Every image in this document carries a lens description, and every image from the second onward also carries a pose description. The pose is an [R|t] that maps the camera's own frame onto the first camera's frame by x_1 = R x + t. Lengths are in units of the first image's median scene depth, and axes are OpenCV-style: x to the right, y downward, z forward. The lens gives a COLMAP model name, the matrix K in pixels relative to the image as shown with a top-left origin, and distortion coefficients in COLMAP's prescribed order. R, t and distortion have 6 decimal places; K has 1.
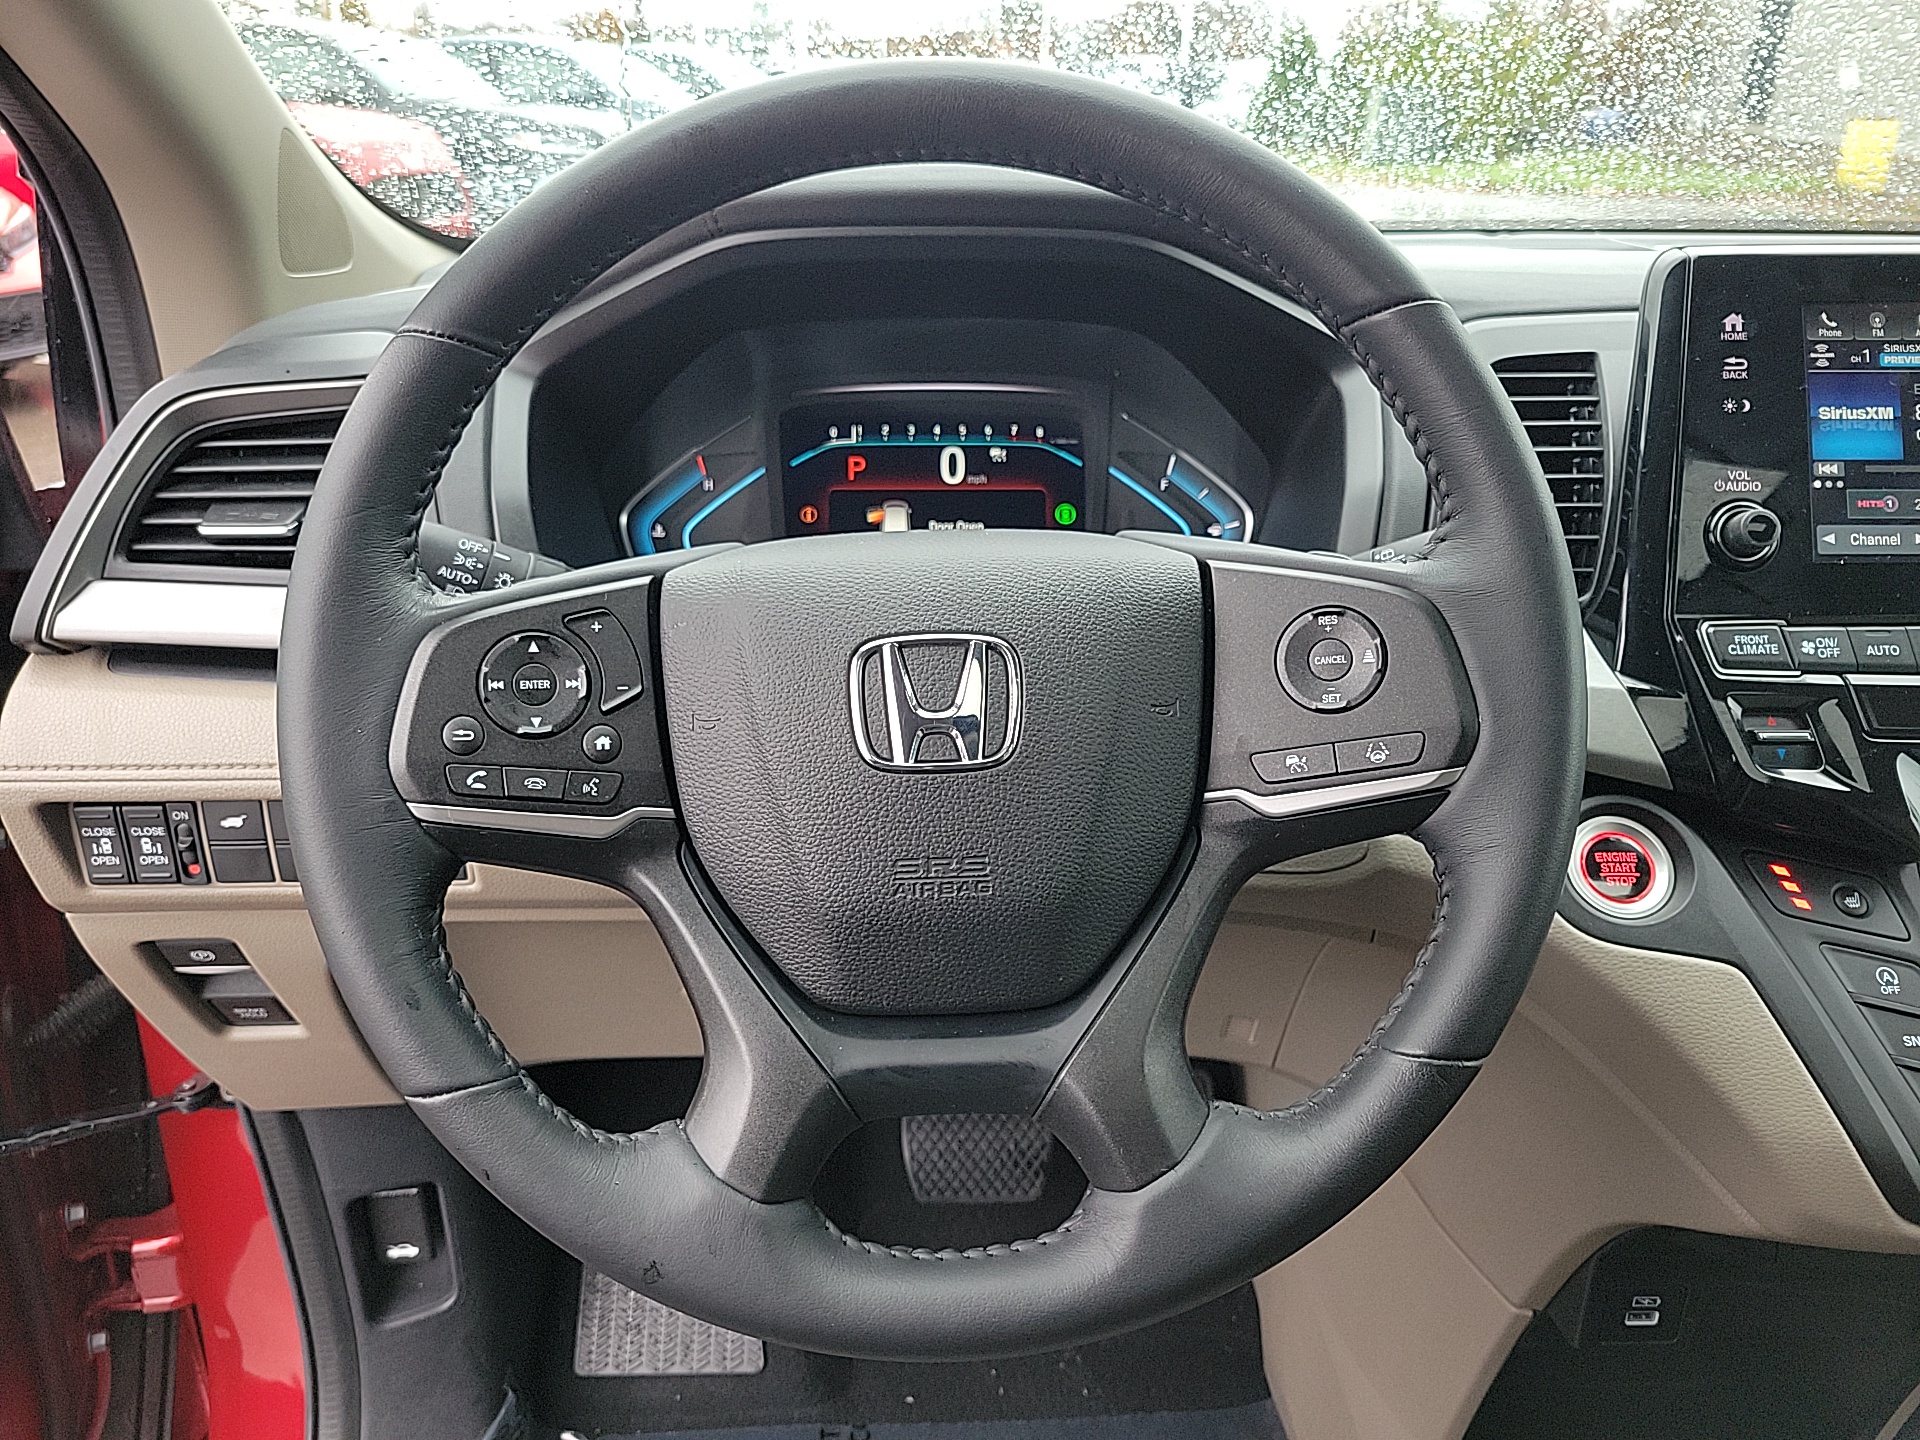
lens RADIAL K [[1441.0, 0, 948.7], [0, 1441.0, 711.8], [0, 0, 1]] dist [0.039620, -0.031652]
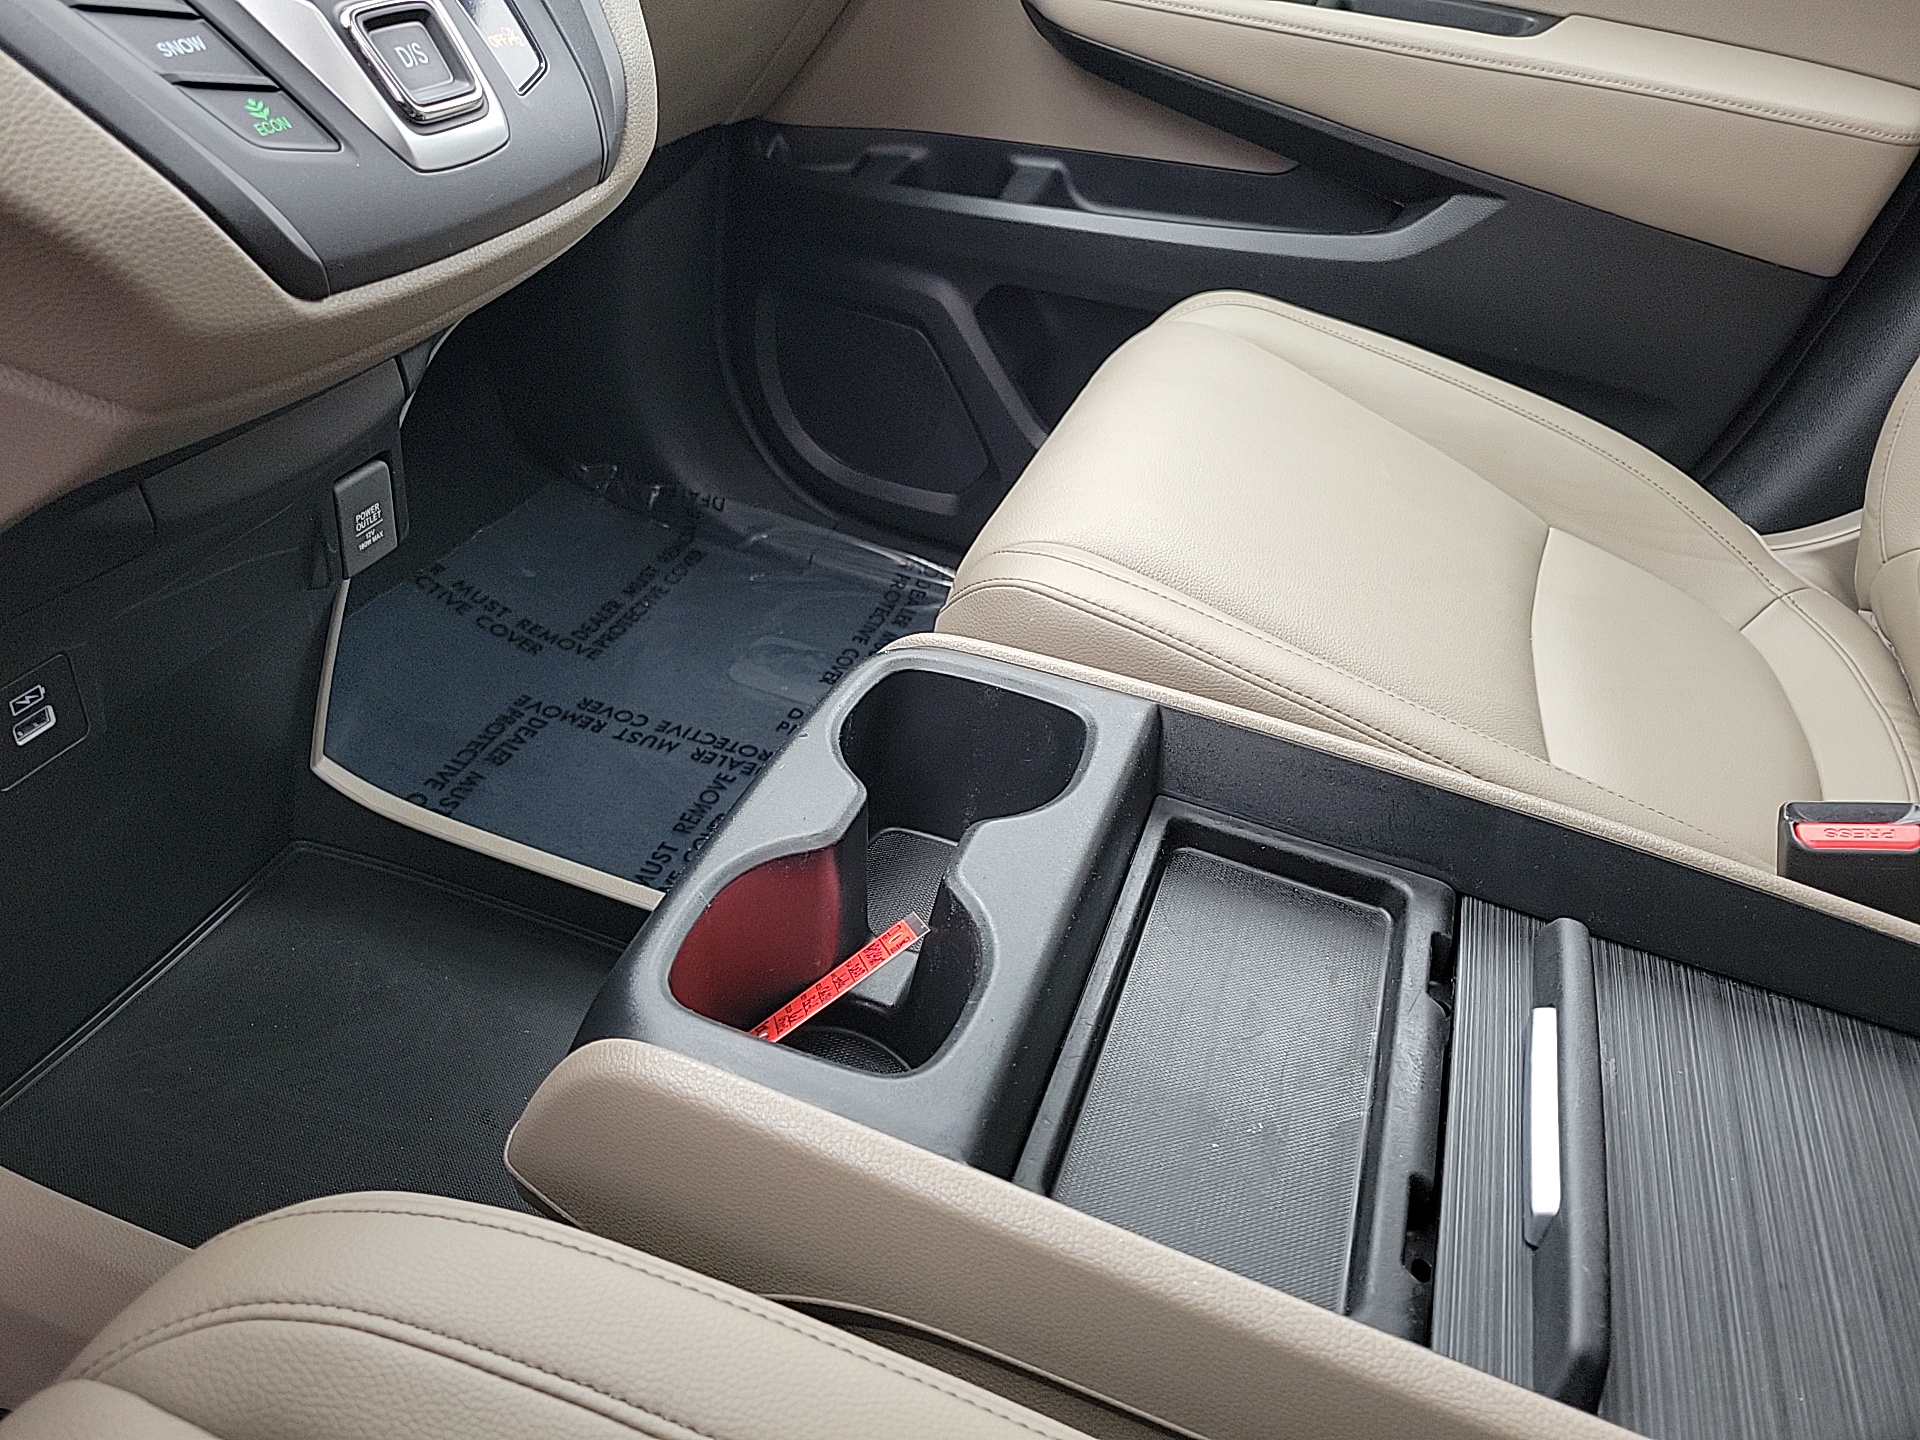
lens RADIAL K [[1443.3, 0, 938.6], [0, 1443.3, 717.0], [0, 0, 1]] dist [0.046961, -0.037165]
pose [[0.346717, -0.510095, 0.787141, 0.098906], [0.257947, 0.858693, 0.442844, 0.263408], [-0.901804, 0.049499, 0.429300, 0.383909]]
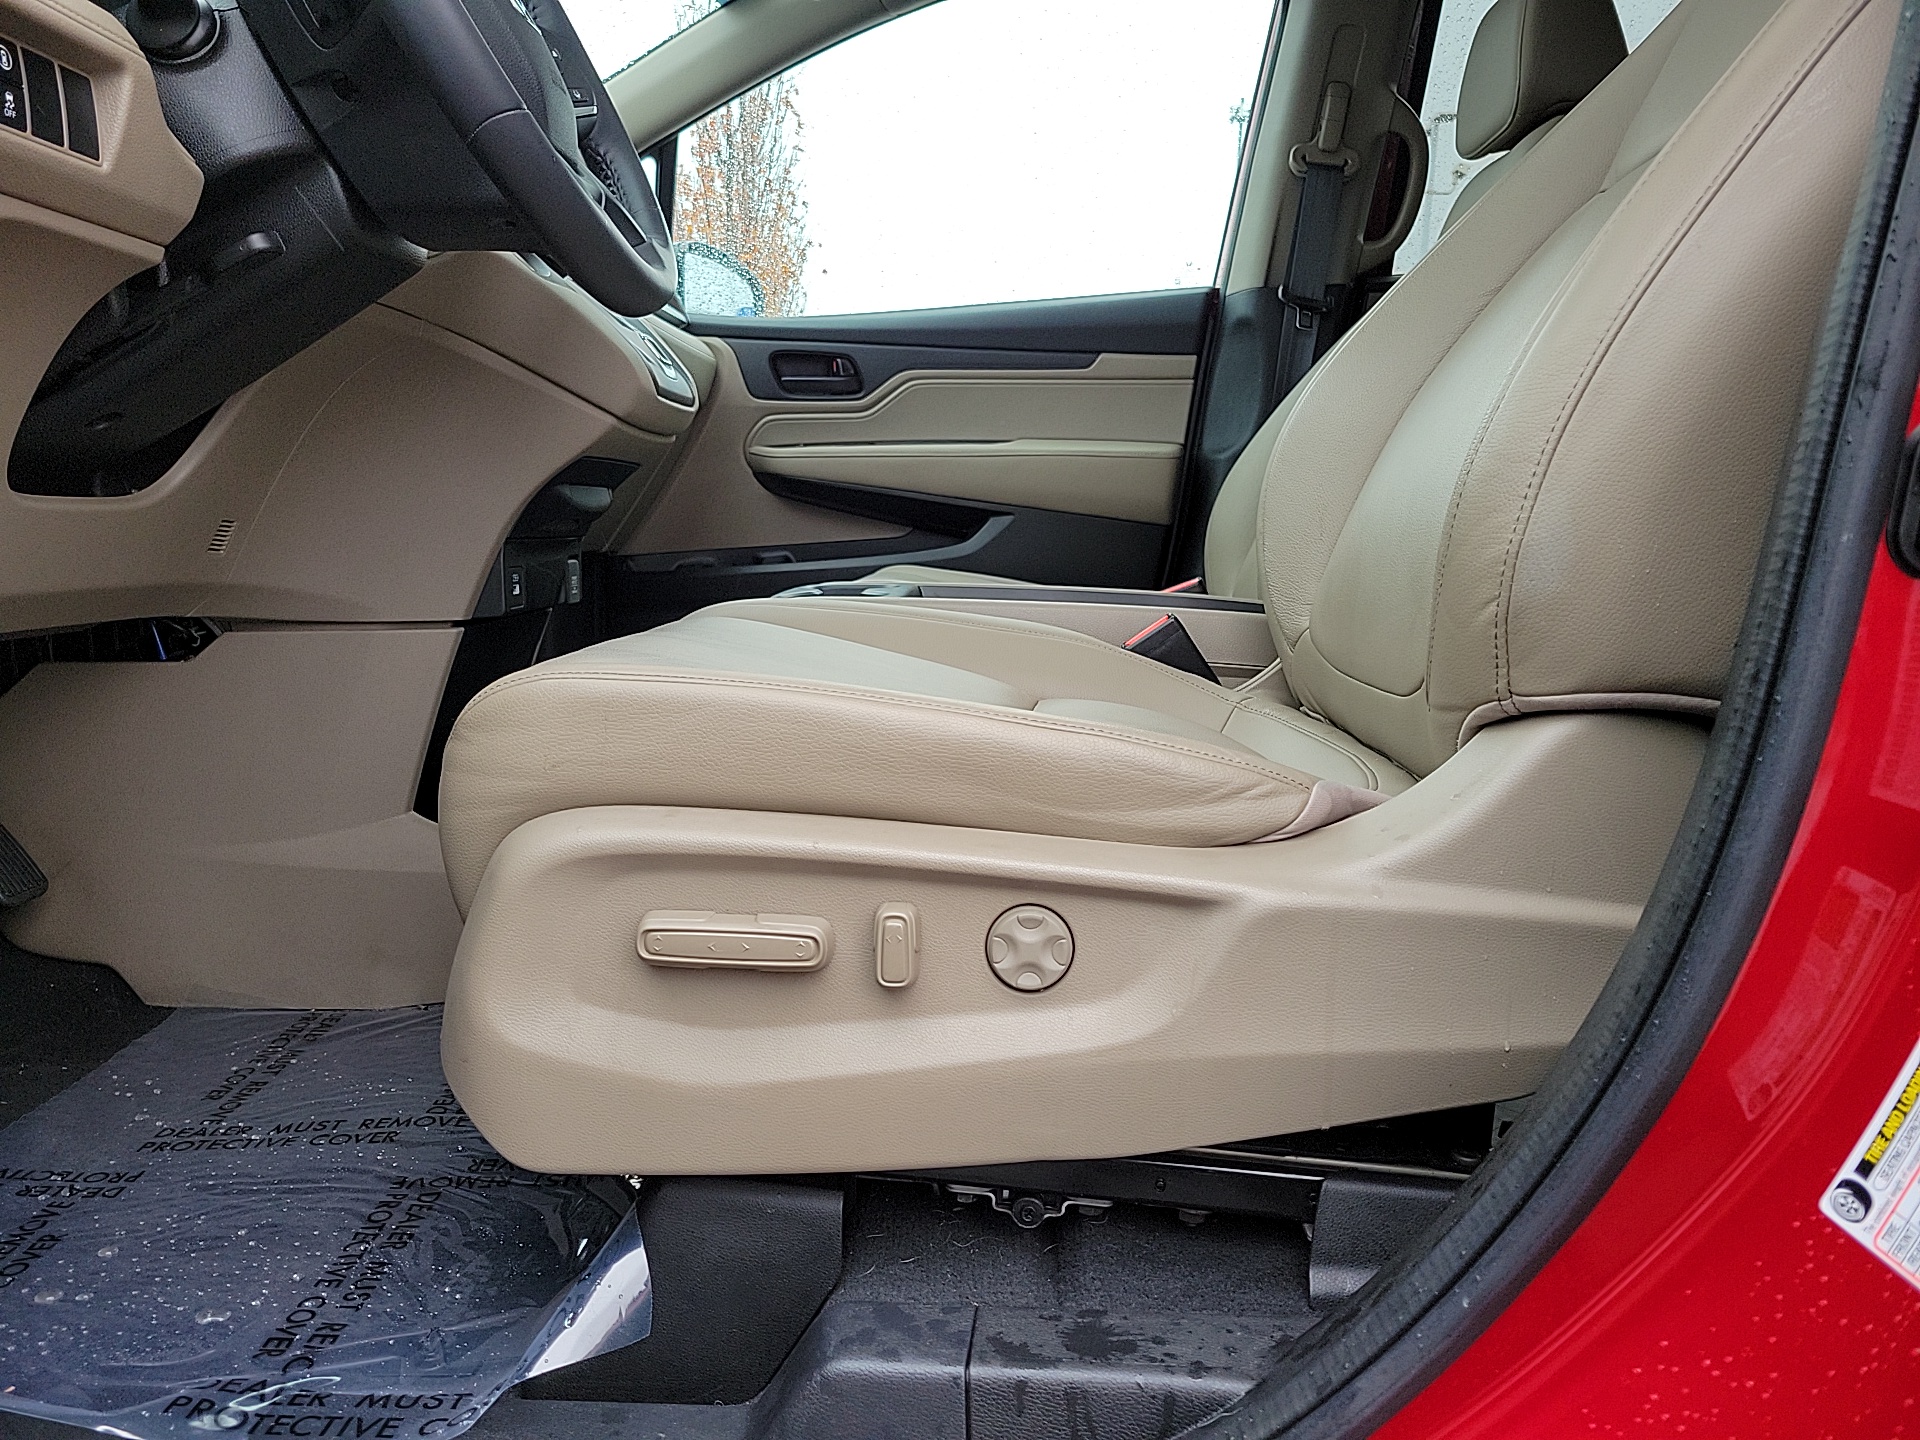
lens RADIAL K [[1430.4, 0, 943.4], [0, 1430.4, 724.5], [0, 0, 1]] dist [0.059440, -0.064890]
pose [[0.059410, -0.148231, 0.987167, -1.591413], [0.381534, 0.917203, 0.114764, 0.693582], [-0.922444, 0.369820, 0.111046, 0.450156]]
